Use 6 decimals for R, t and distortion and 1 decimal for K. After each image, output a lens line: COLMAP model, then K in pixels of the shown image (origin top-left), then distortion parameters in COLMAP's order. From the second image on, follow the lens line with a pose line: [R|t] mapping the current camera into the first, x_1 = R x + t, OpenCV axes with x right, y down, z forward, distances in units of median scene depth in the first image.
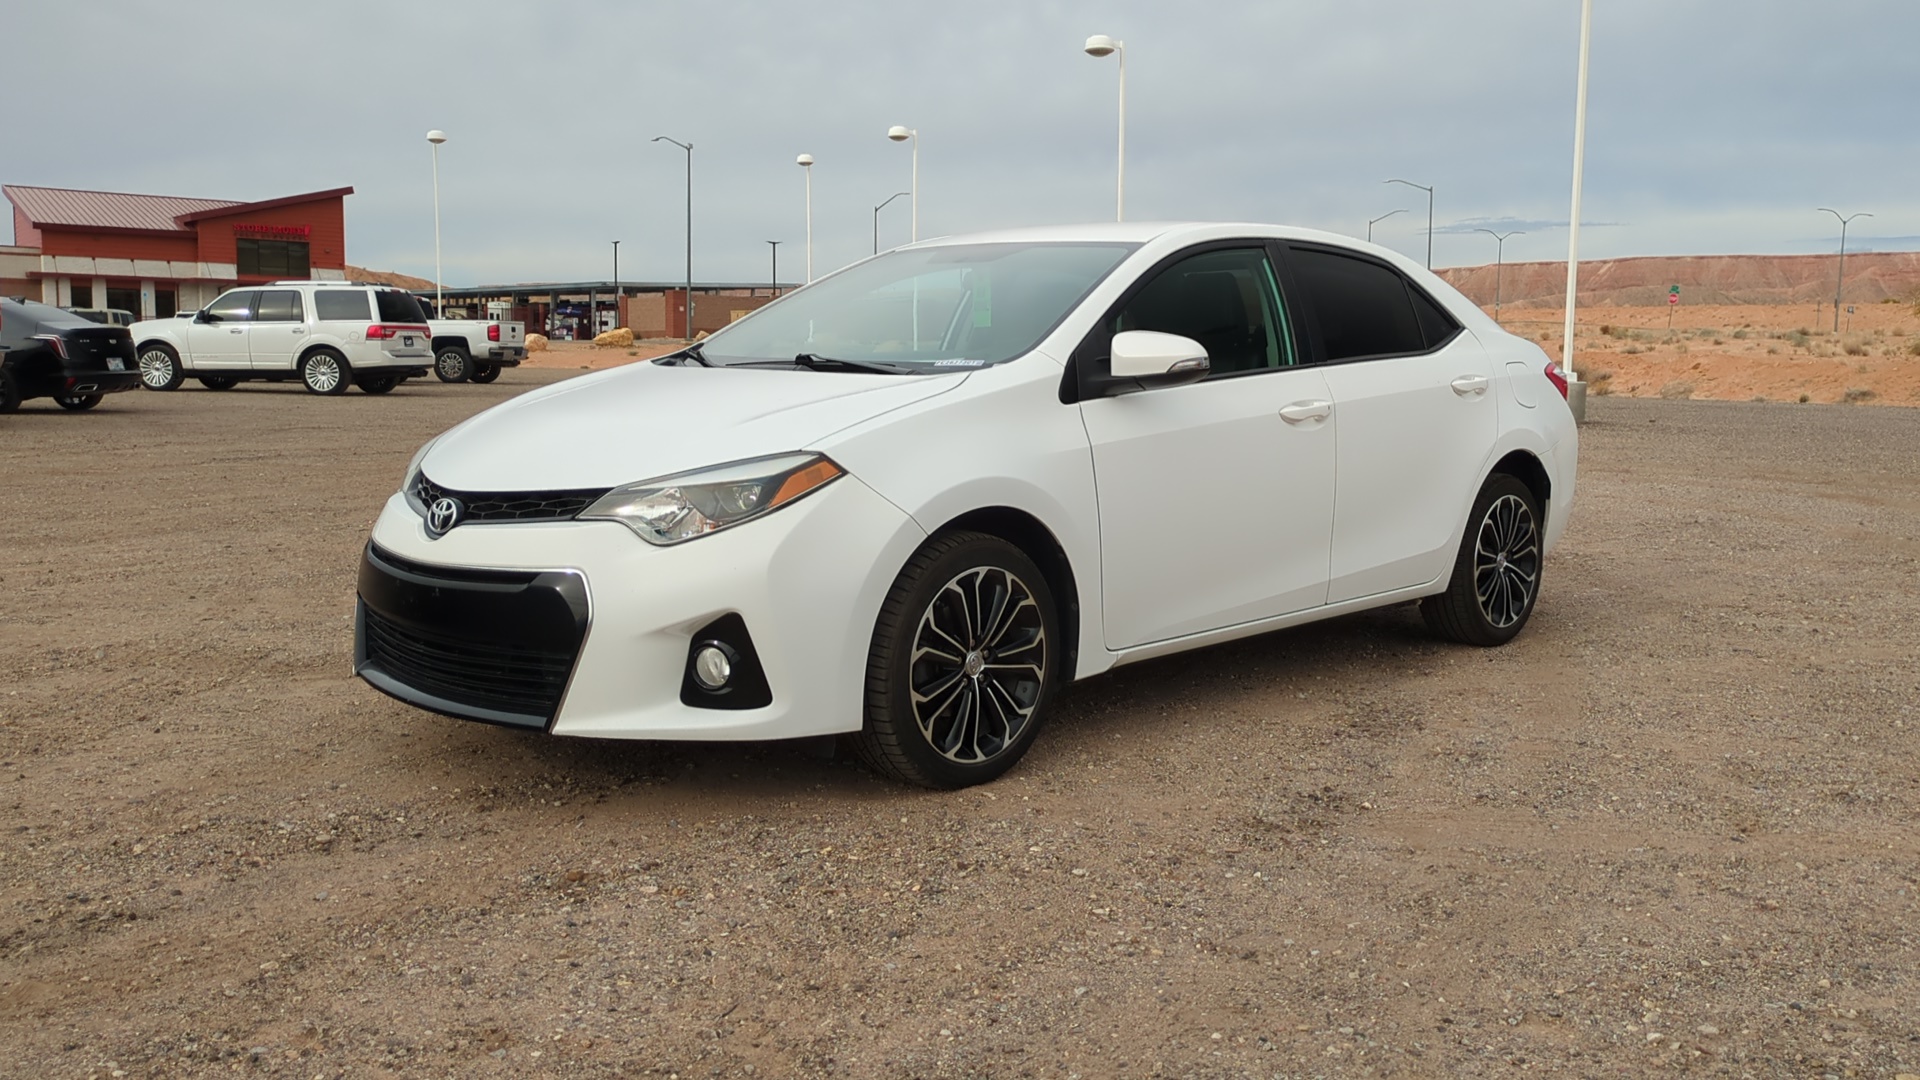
lens RADIAL K [[1639.3, 0, 972.4], [0, 1639.3, 538.5], [0, 0, 1]] dist [0.078911, -0.102676]
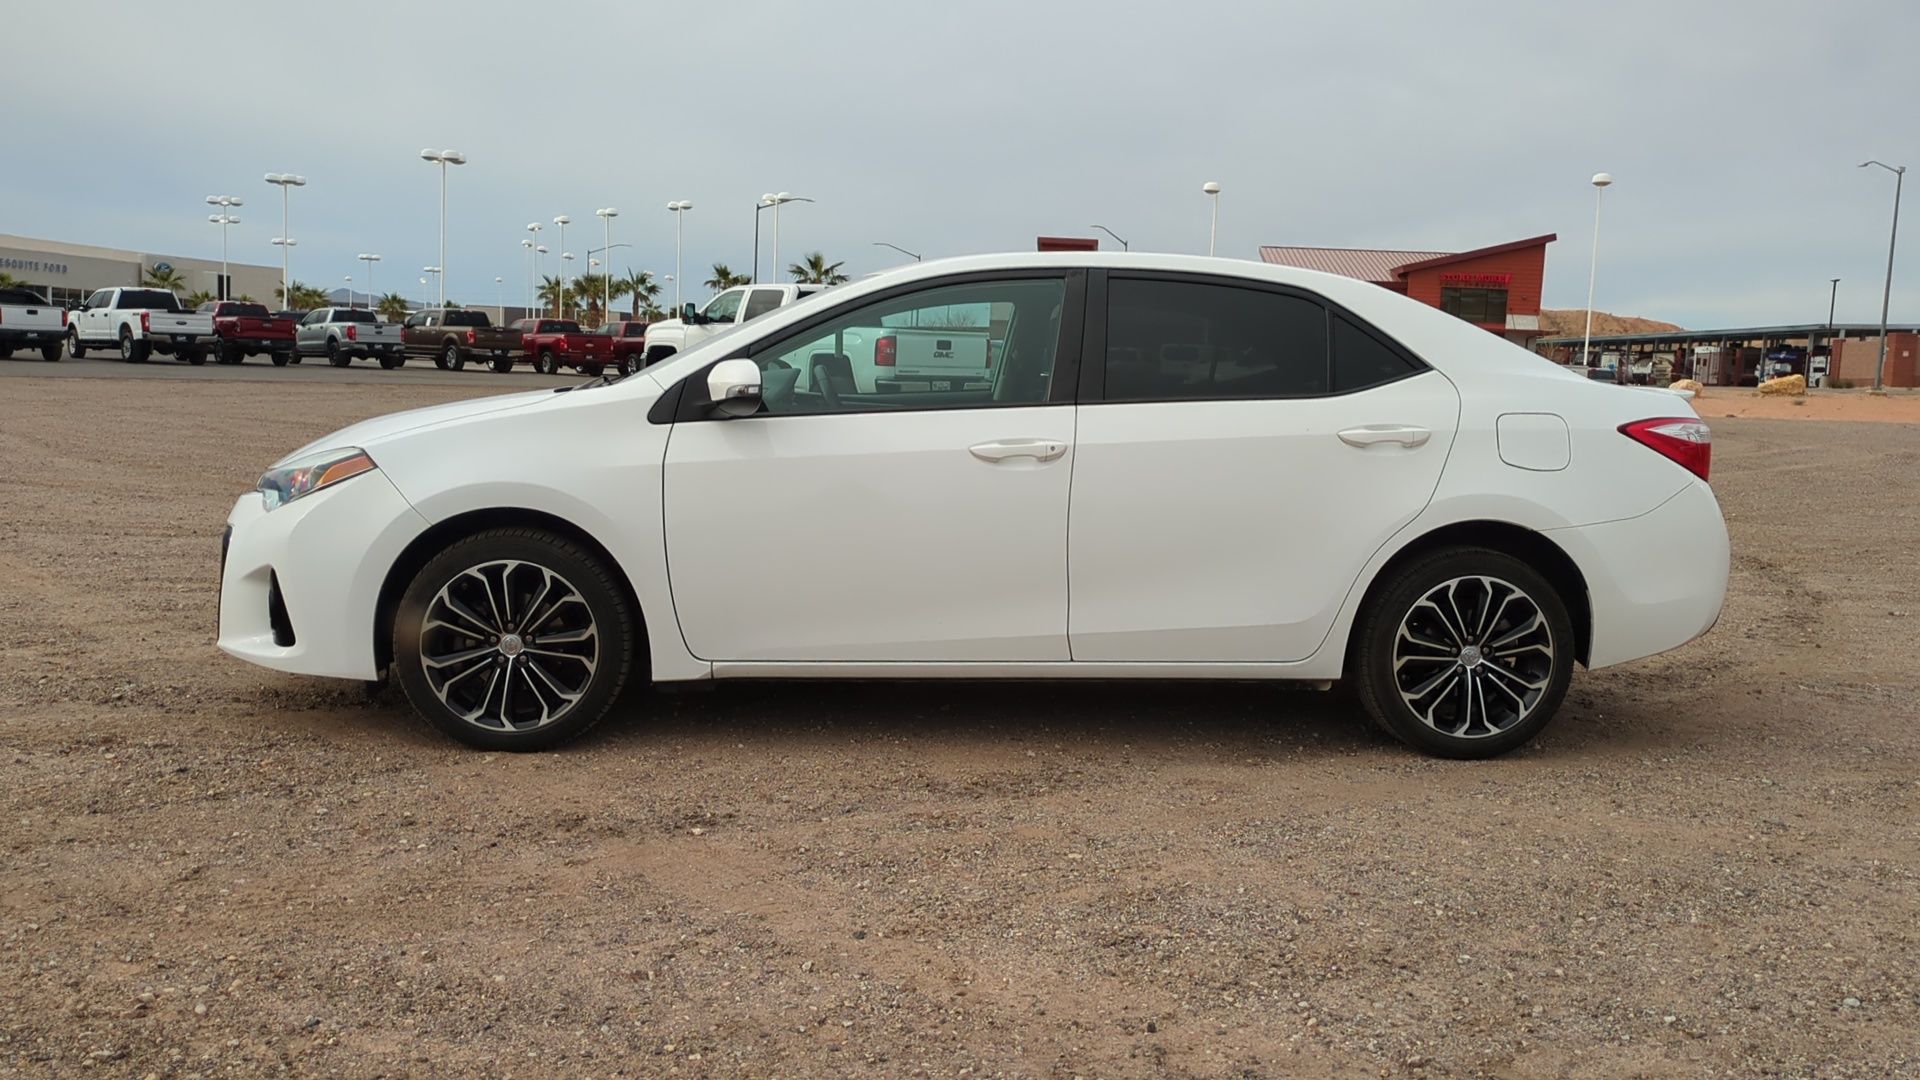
lens RADIAL K [[1639.3, 0, 972.4], [0, 1639.3, 538.5], [0, 0, 1]] dist [0.078911, -0.102676]
pose [[0.748771, 0.081742, -0.657770, 0.684080], [-0.099495, 0.994984, 0.010388, -0.028530], [0.655319, 0.057667, 0.753148, 0.235136]]
